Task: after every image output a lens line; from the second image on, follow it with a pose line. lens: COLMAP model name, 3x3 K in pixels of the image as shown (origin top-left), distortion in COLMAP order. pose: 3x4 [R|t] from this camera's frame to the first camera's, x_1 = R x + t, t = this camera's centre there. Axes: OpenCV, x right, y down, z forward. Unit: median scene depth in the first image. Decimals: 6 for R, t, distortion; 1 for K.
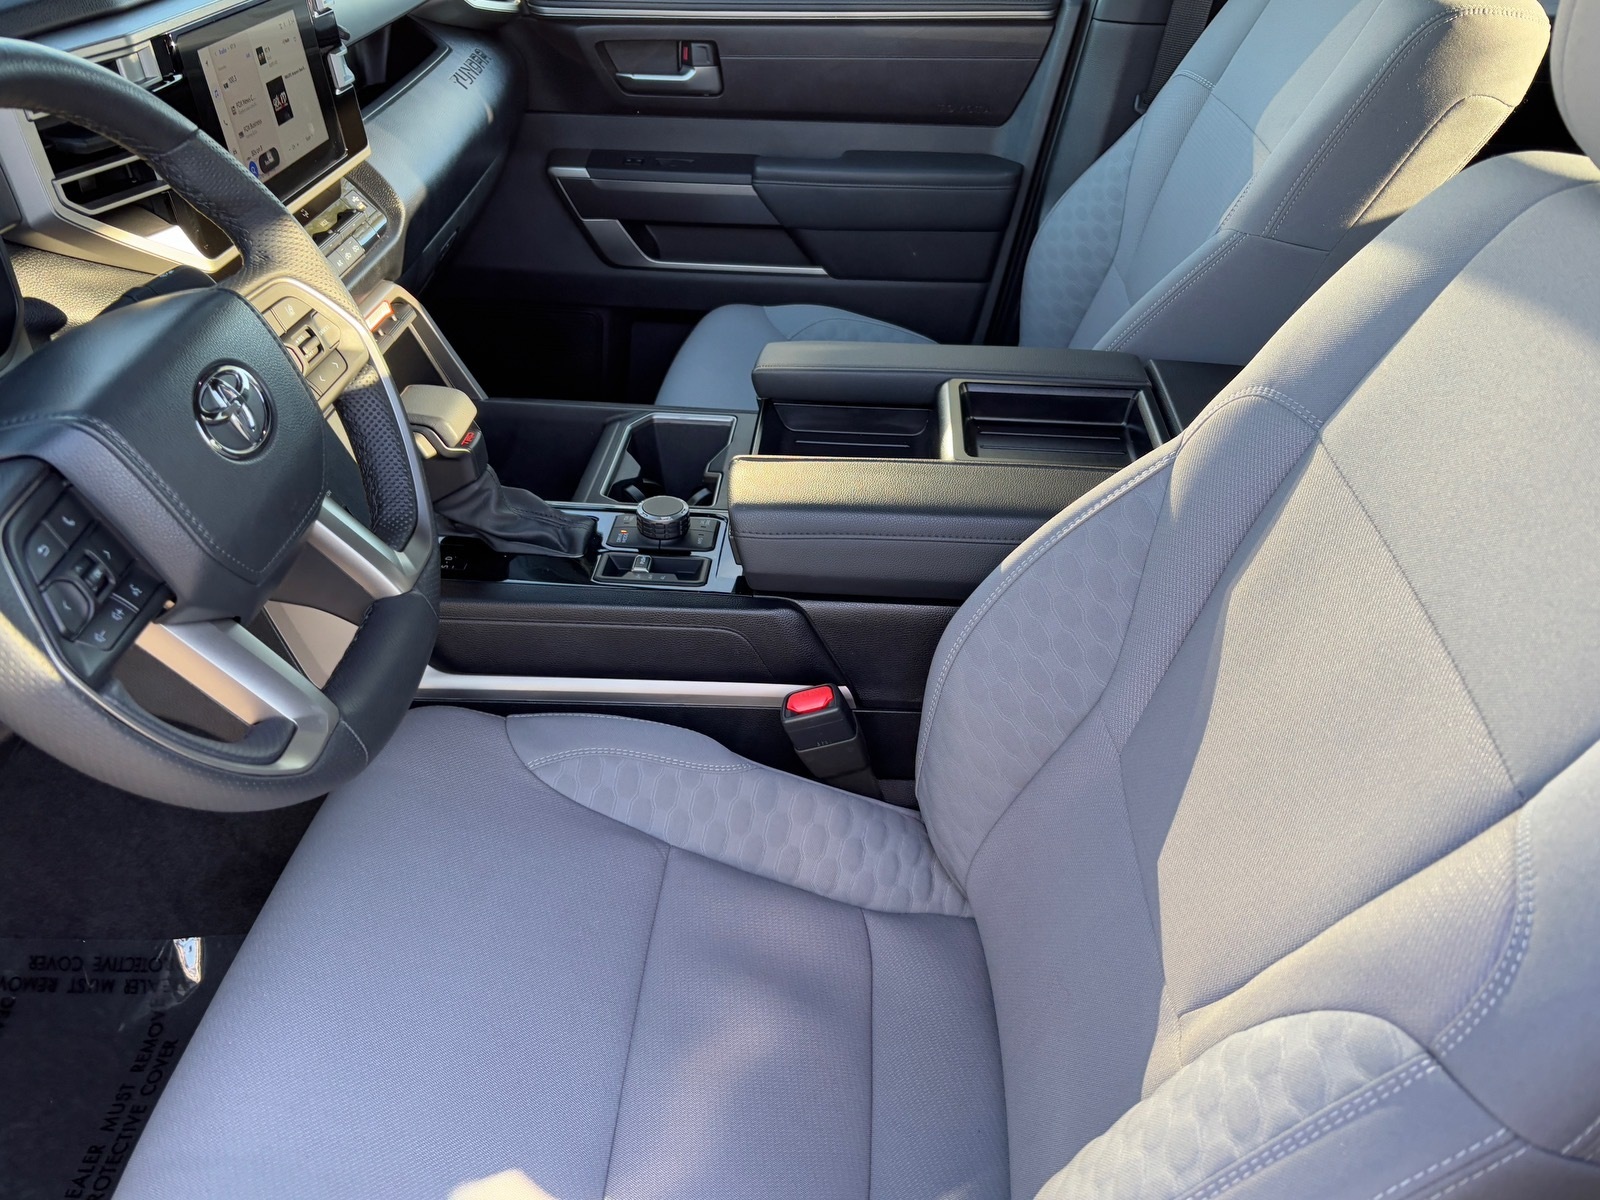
lens RADIAL K [[1331.3, 0, 799.6], [0, 1331.3, 609.6], [0, 0, 1]] dist [0.015709, 0.012226]
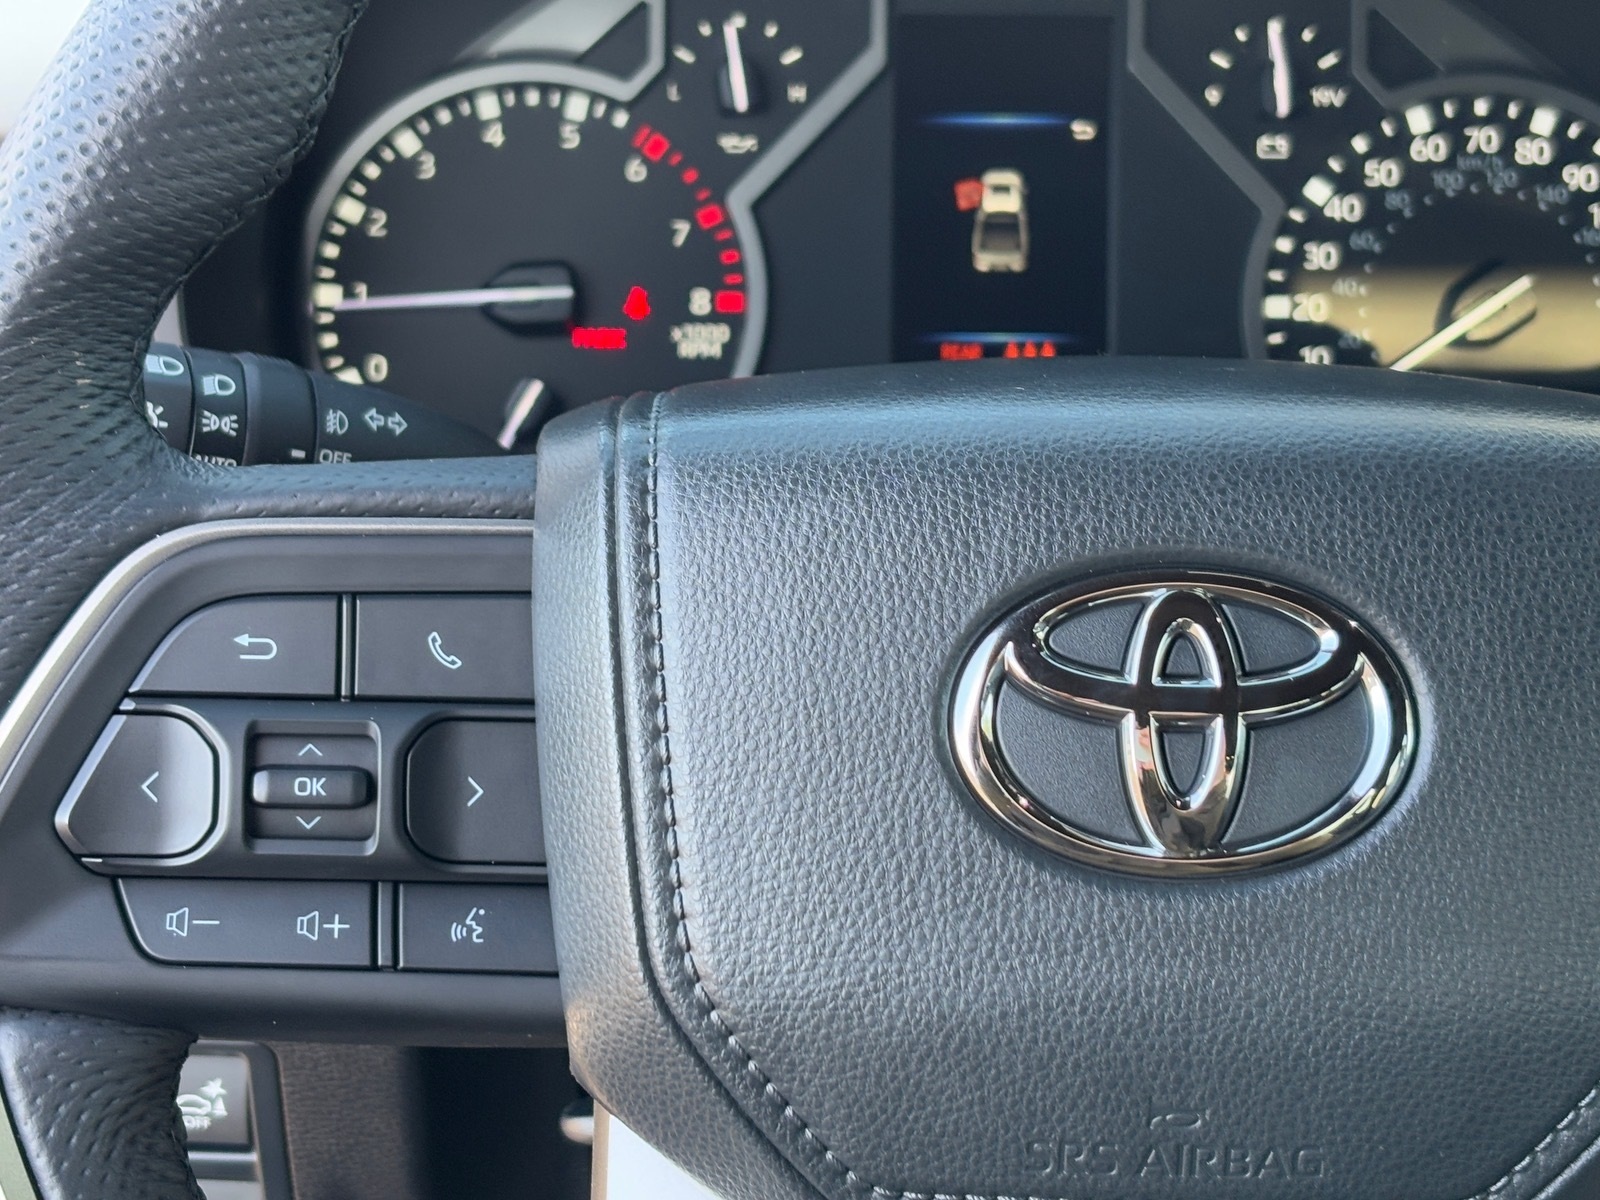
lens RADIAL K [[2888.7, 0, 766.2], [0, 2888.7, 593.9], [0, 0, 1]] dist [0.305963, -1.514239]
pose [[0.051166, 0.335473, -0.940659, 0.087978], [-0.545903, 0.798119, 0.254945, -0.175225], [0.836285, 0.500464, 0.223972, 0.496924]]
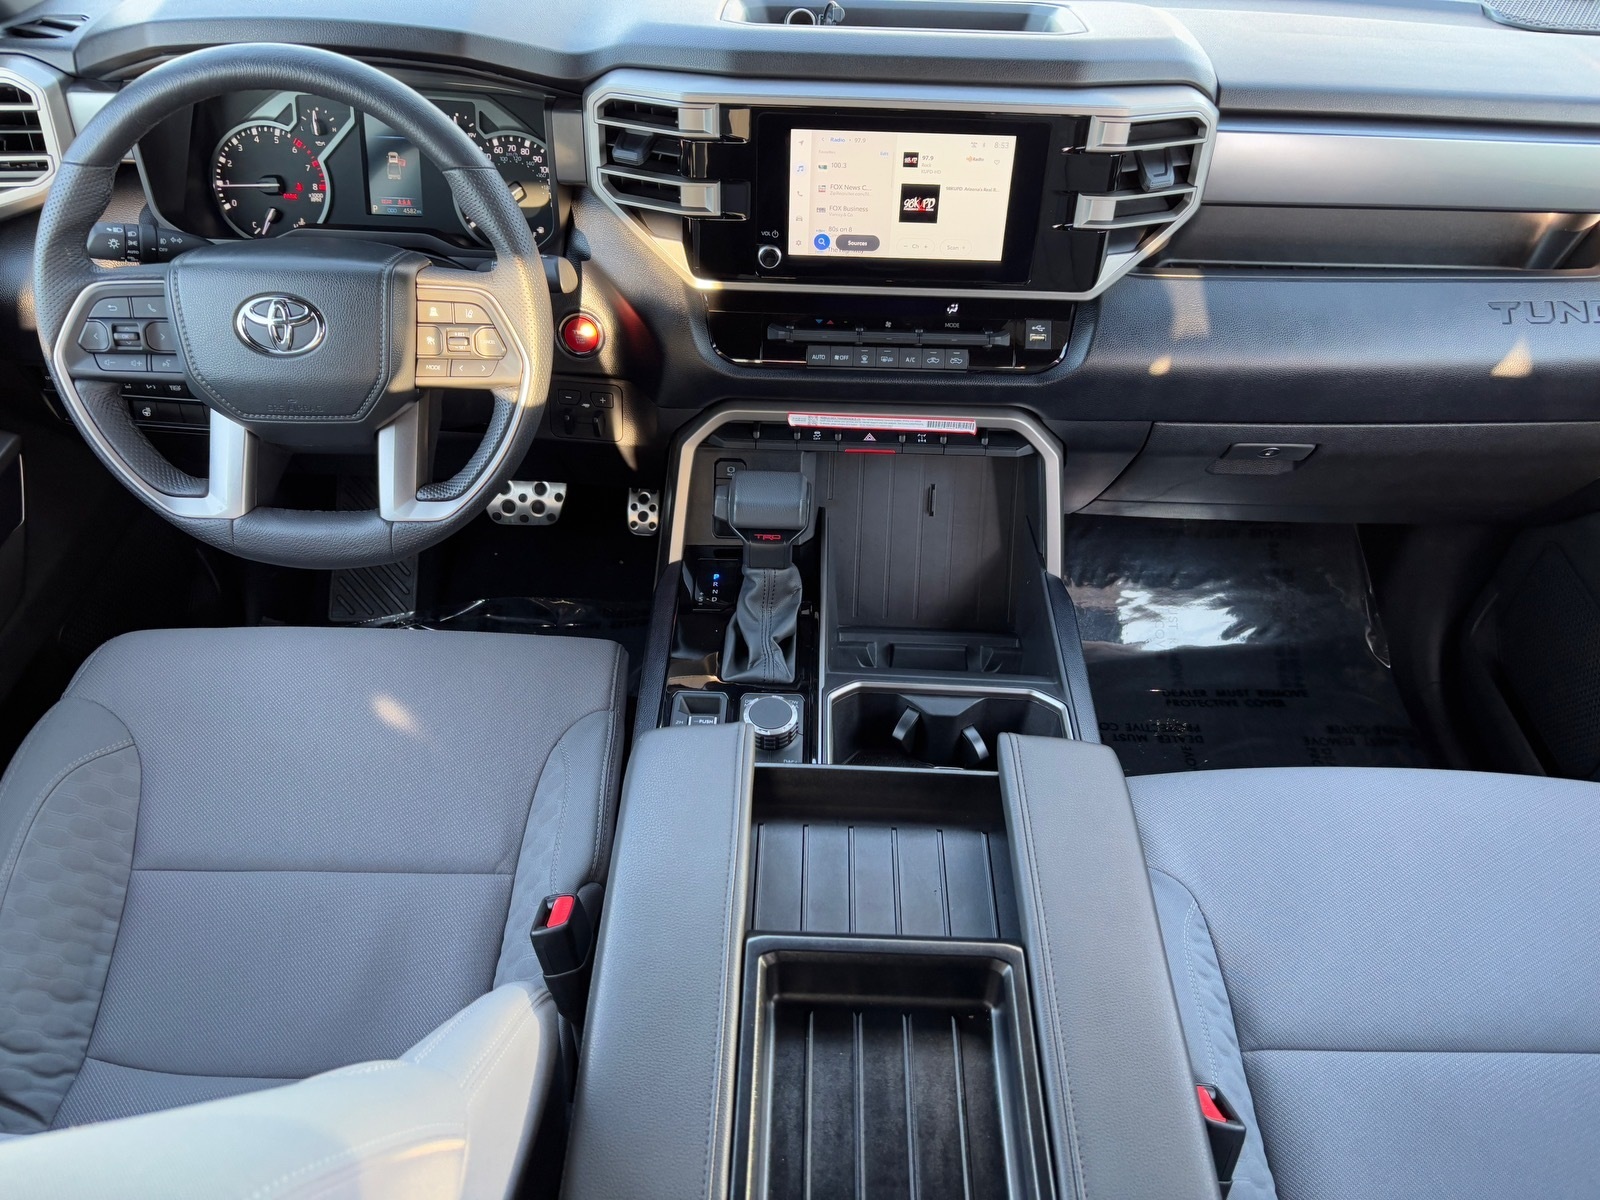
lens RADIAL K [[1219.5, 0, 804.7], [0, 1219.5, 607.6], [0, 0, 1]] dist [0.033552, -0.034947]
pose [[0.036338, 0.651491, -0.757786, 0.533867], [-0.558195, 0.642202, 0.525352, -0.631904], [0.828914, 0.403902, 0.386996, 0.690676]]
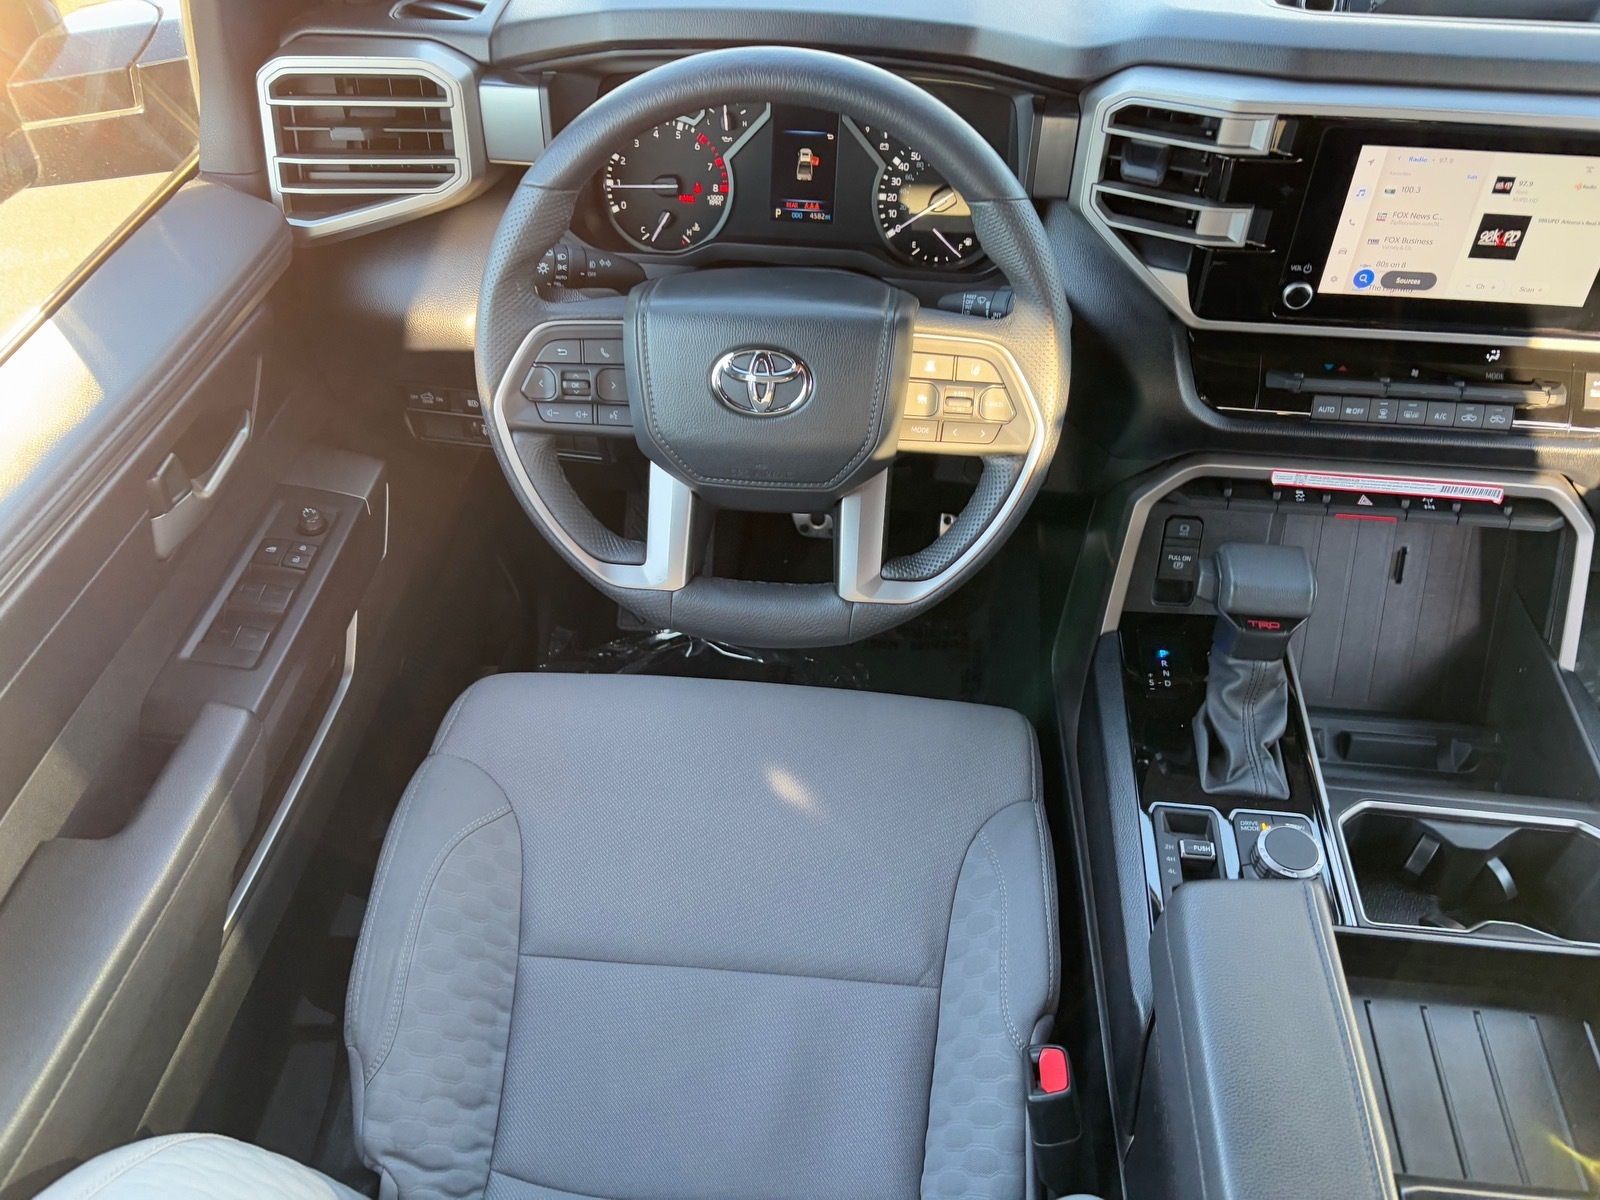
lens RADIAL K [[1223.1, 0, 791.7], [0, 1223.1, 599.3], [0, 0, 1]] dist [0.003737, -0.003617]
pose [[-0.049275, 0.692019, -0.720196, 0.355133], [-0.538763, 0.588754, 0.602580, -0.474151], [0.841015, 0.417707, 0.343824, 0.453953]]
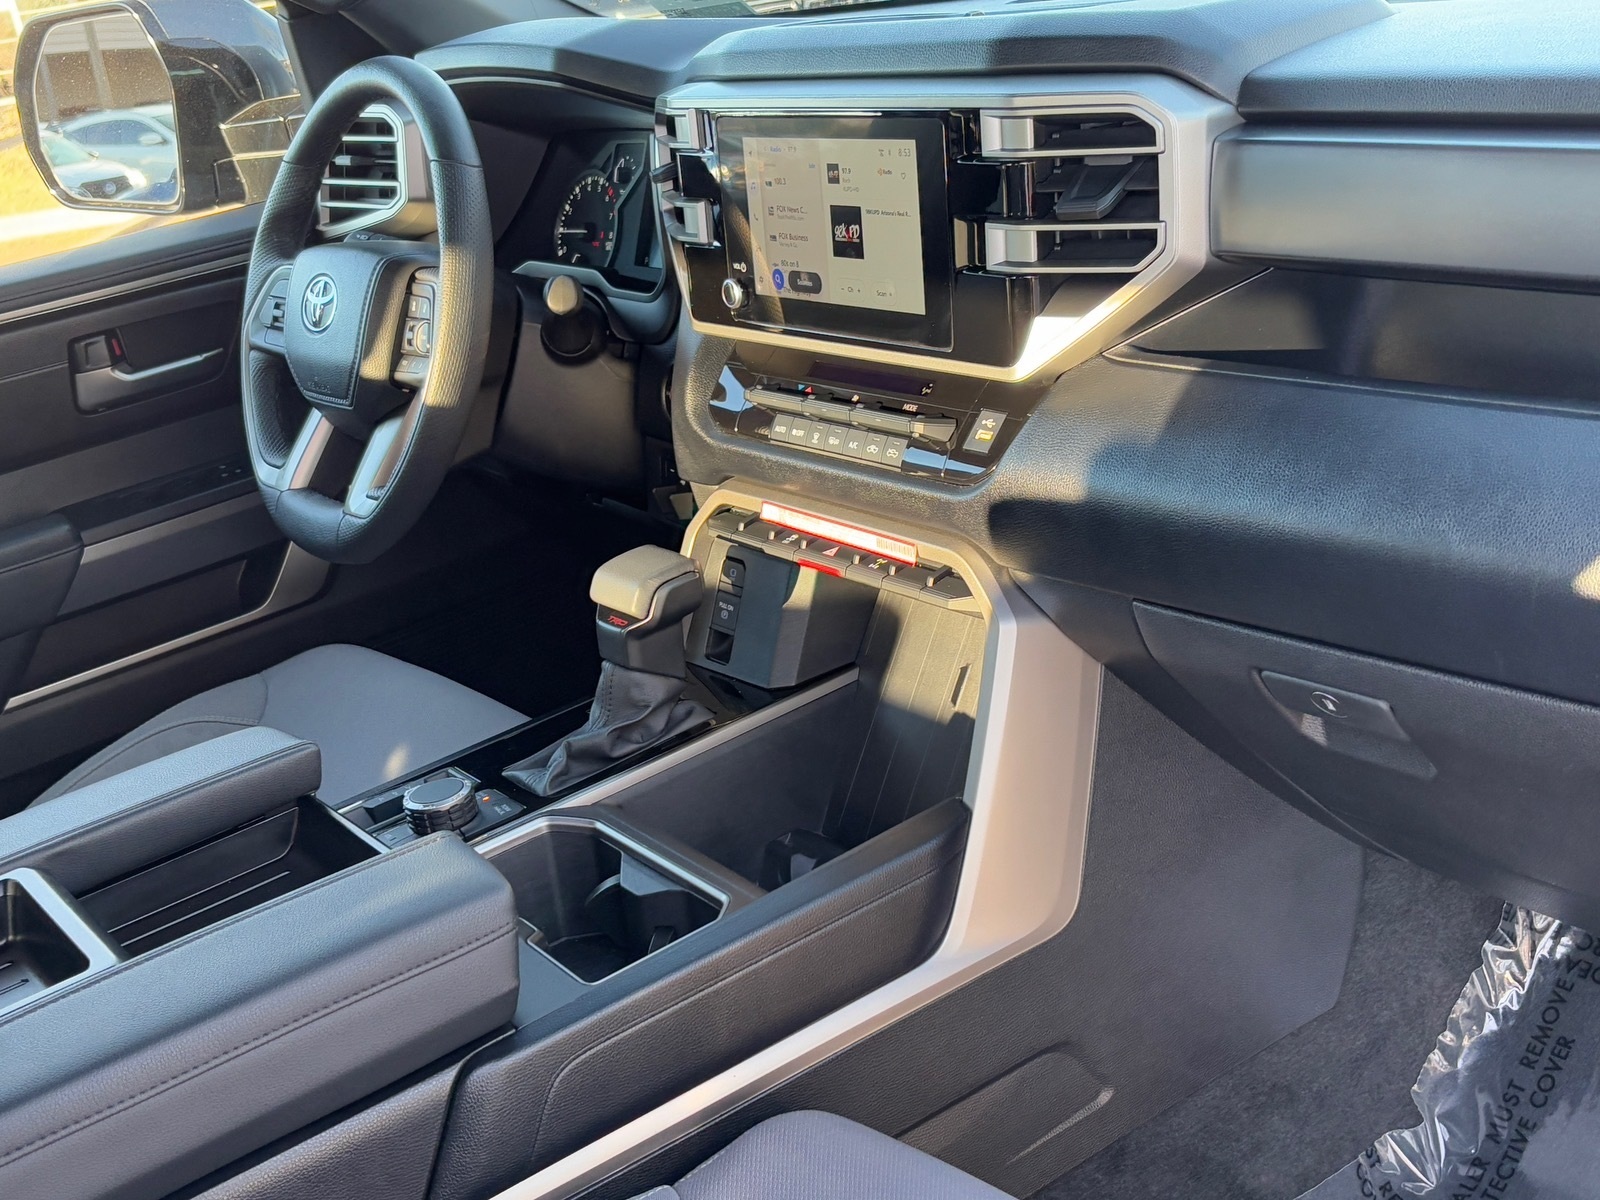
lens RADIAL K [[1901.1, 0, 800.0], [0, 1901.1, 600.0], [0, 0, 1]] dist [0.286088, -1.008610]
pose [[-0.758796, 0.341748, -0.554470, 0.328165], [-0.204930, 0.682790, 0.701286, -1.019072], [0.618250, 0.645760, -0.448064, 1.633575]]
